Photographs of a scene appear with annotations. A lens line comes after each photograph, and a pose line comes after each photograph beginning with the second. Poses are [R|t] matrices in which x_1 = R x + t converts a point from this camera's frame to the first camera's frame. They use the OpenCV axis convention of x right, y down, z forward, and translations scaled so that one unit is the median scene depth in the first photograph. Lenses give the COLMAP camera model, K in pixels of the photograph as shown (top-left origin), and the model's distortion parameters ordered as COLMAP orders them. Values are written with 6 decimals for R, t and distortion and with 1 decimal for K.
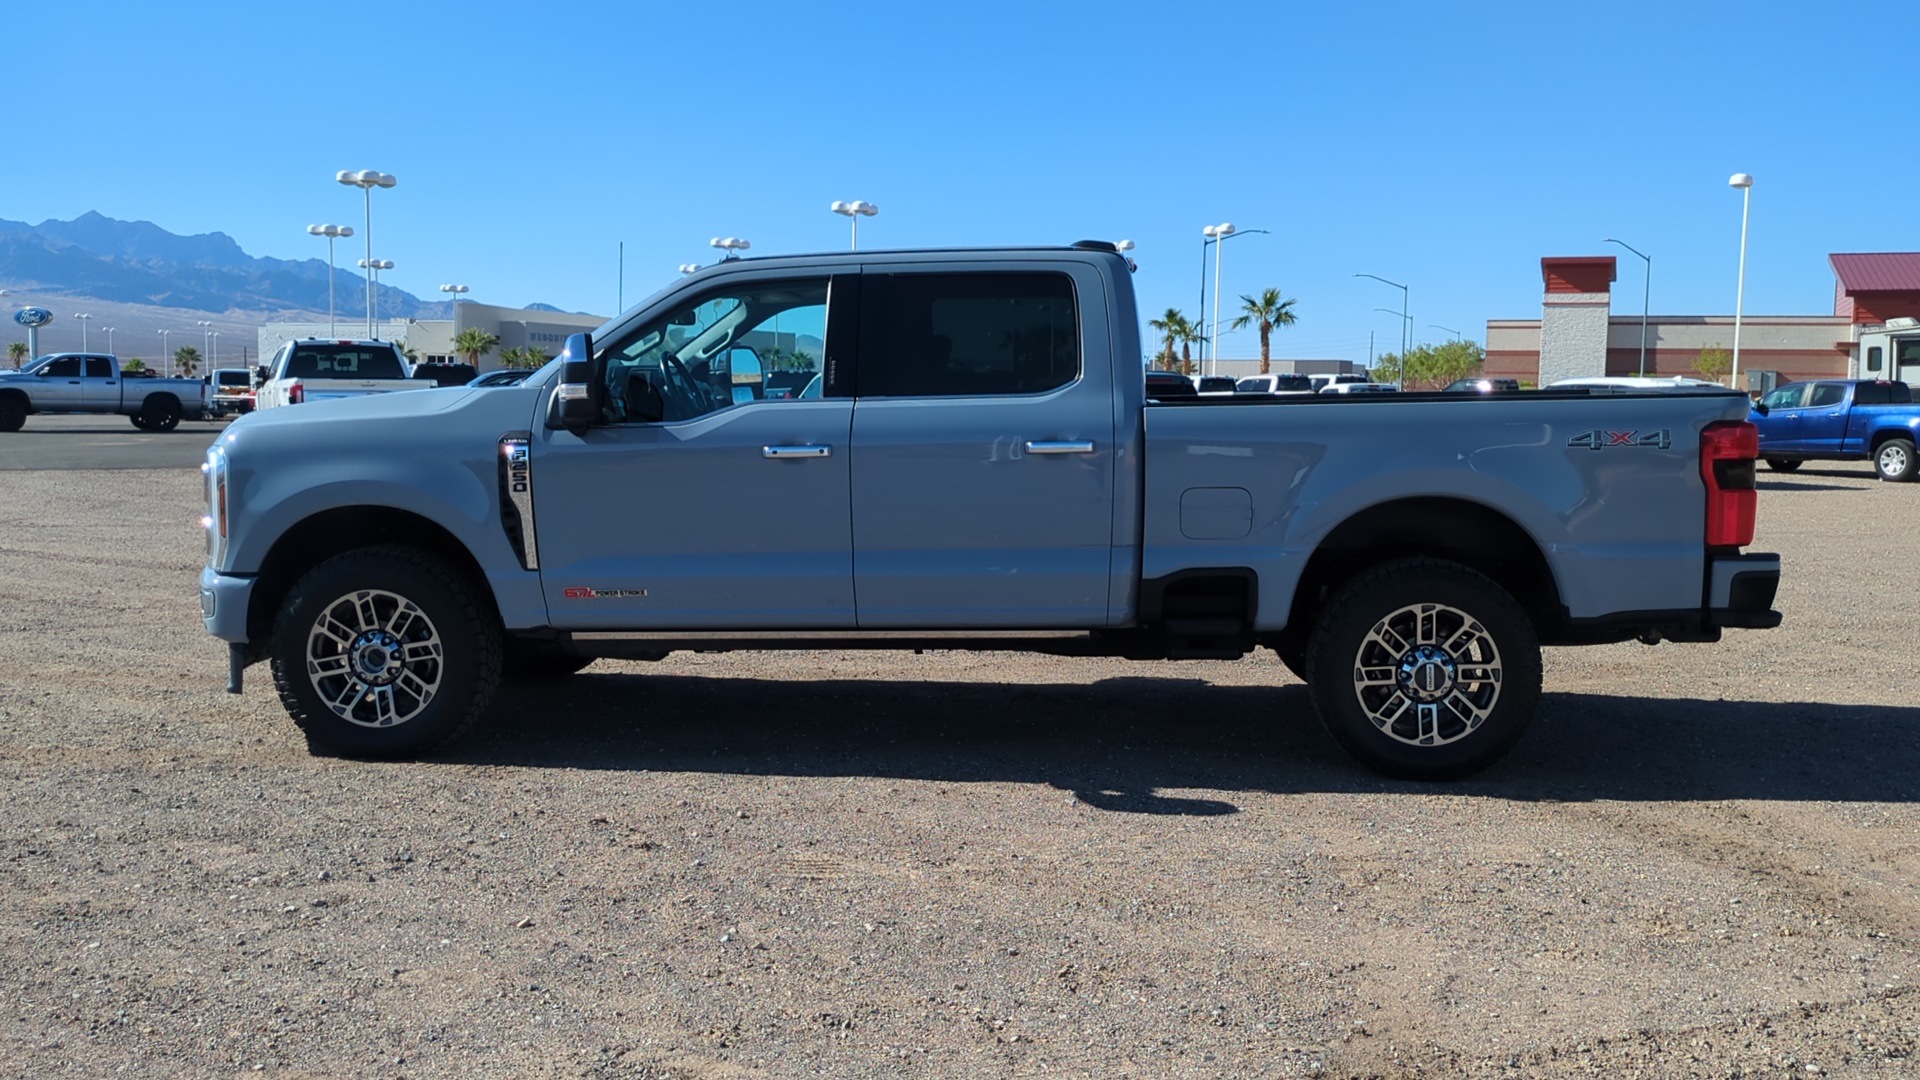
lens RADIAL K [[1638.4, 0, 994.9], [0, 1638.4, 525.4], [0, 0, 1]] dist [0.049765, -0.029246]
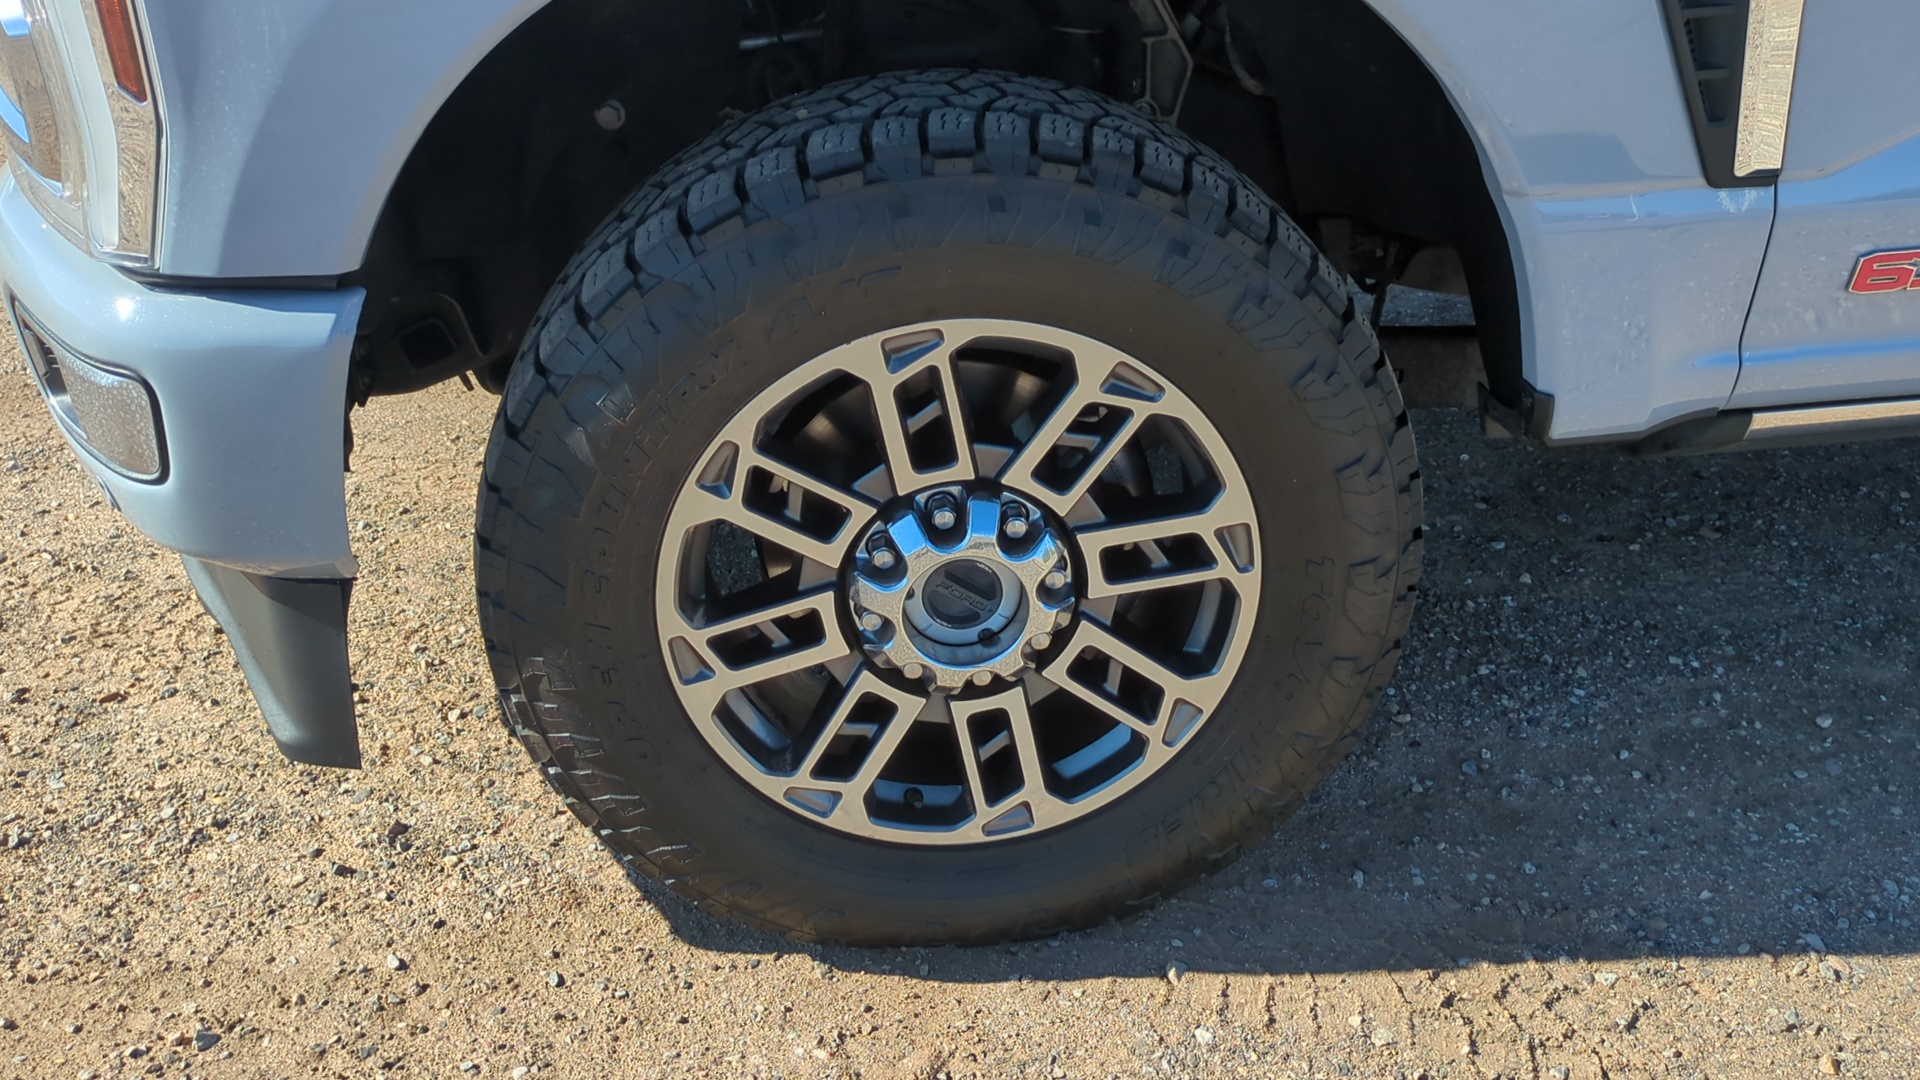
lens RADIAL K [[1638.4, 0, 966.2], [0, 1638.4, 548.8], [0, 0, 1]] dist [0.049765, -0.029246]
pose [[0.981932, -0.107689, 0.155605, -0.410122], [0.036804, 0.915264, 0.401170, -0.017913], [-0.185621, -0.388194, 0.902690, 0.795754]]
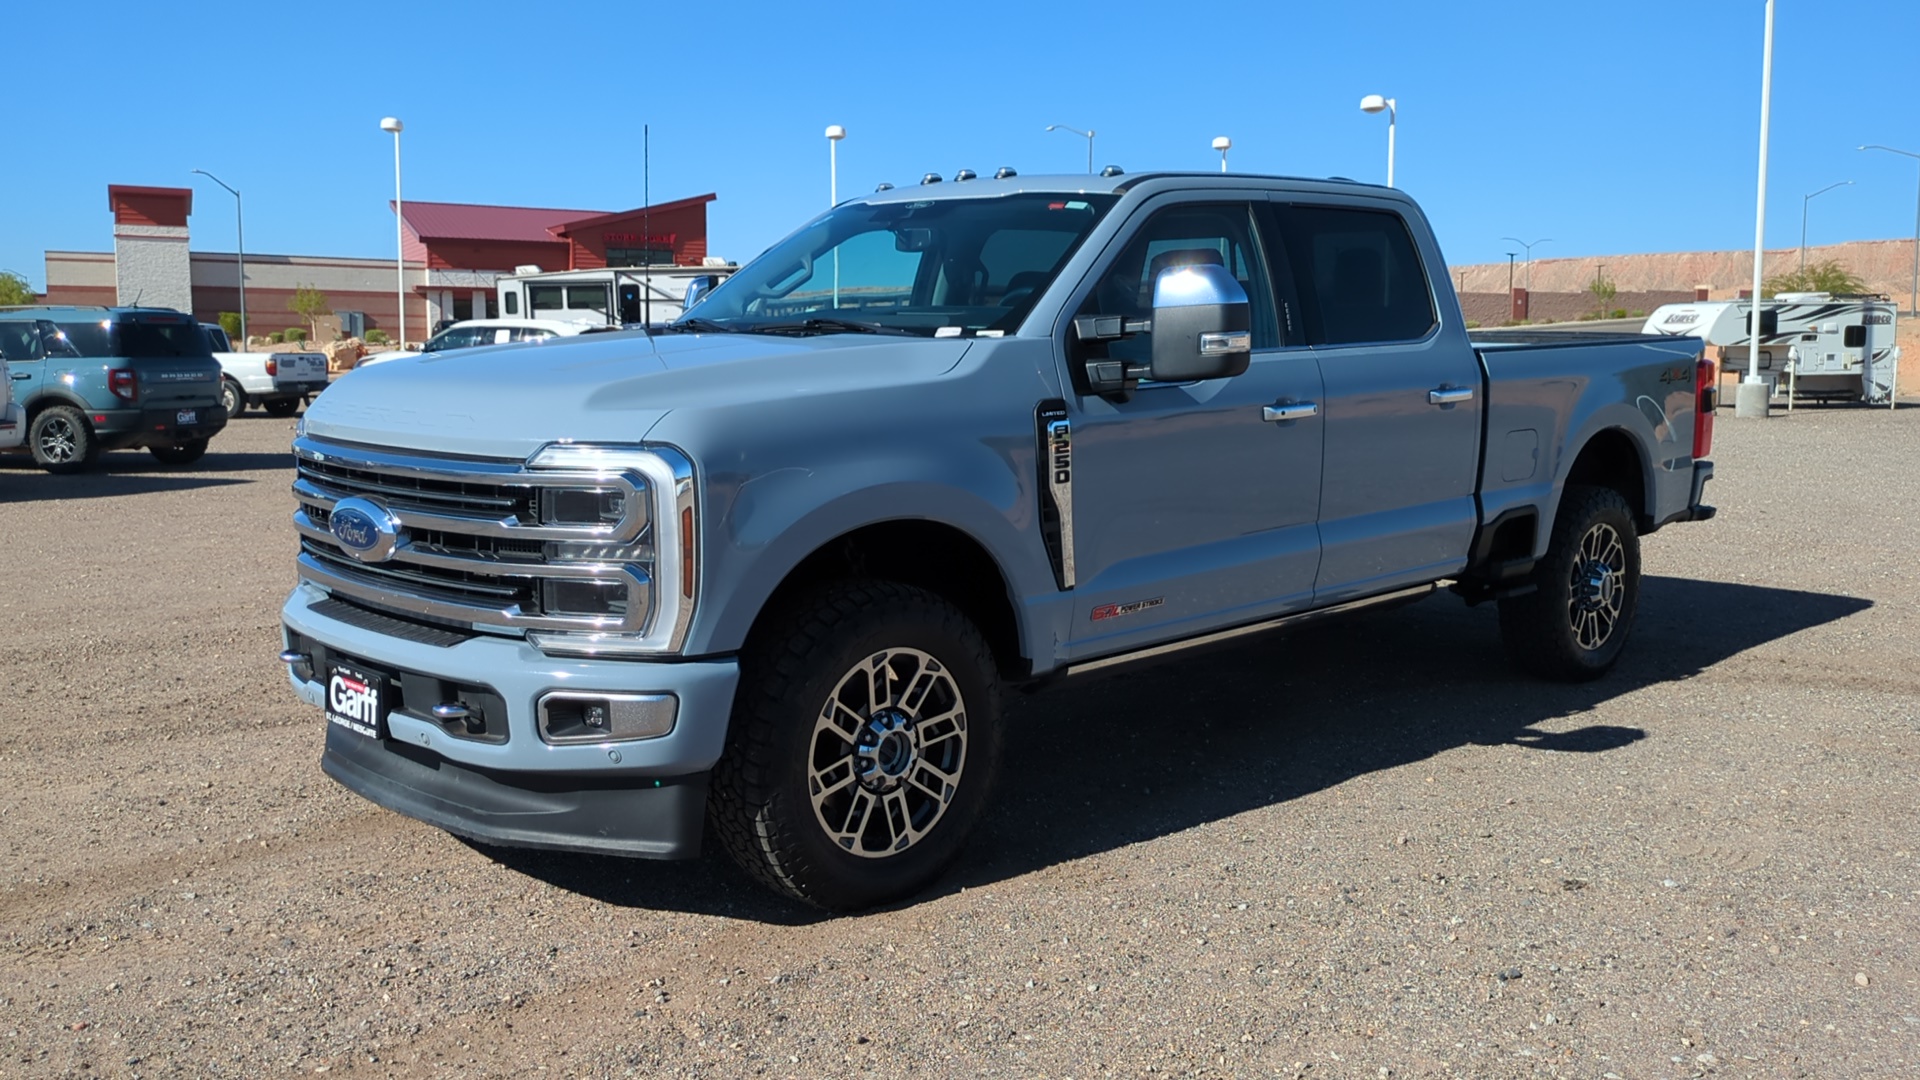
lens RADIAL K [[1638.4, 0, 955.4], [0, 1638.4, 526.0], [0, 0, 1]] dist [0.049765, -0.029246]
pose [[0.663303, -0.089723, 0.742953, -0.836038], [0.062685, 0.995959, 0.064313, -0.049478], [-0.745721, 0.003913, 0.666247, 0.544222]]
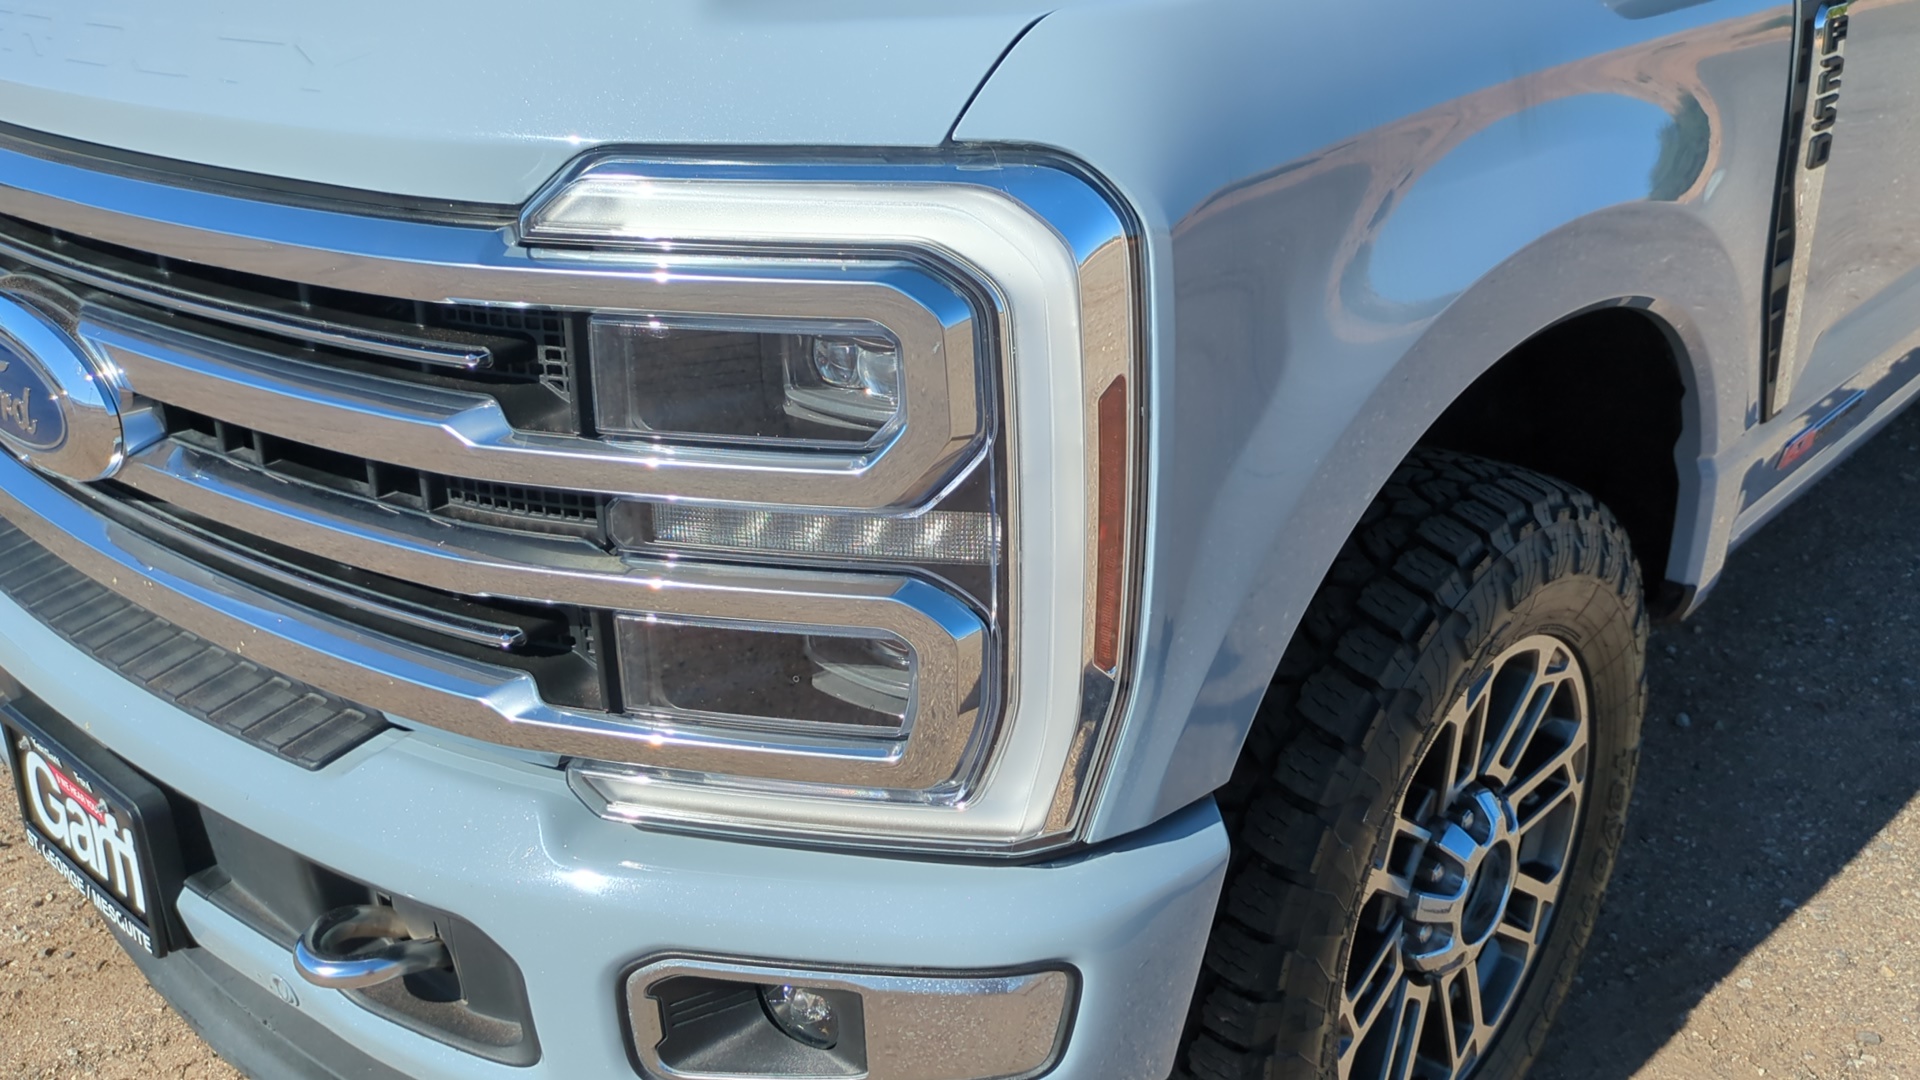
lens RADIAL K [[1638.4, 0, 960.0], [0, 1638.4, 542.4], [0, 0, 1]] dist [0.049765, -0.029246]
pose [[0.613411, -0.304711, 0.728614, -0.601682], [0.080795, 0.941943, 0.325906, -0.064006], [-0.785620, -0.141046, 0.602417, 0.912220]]
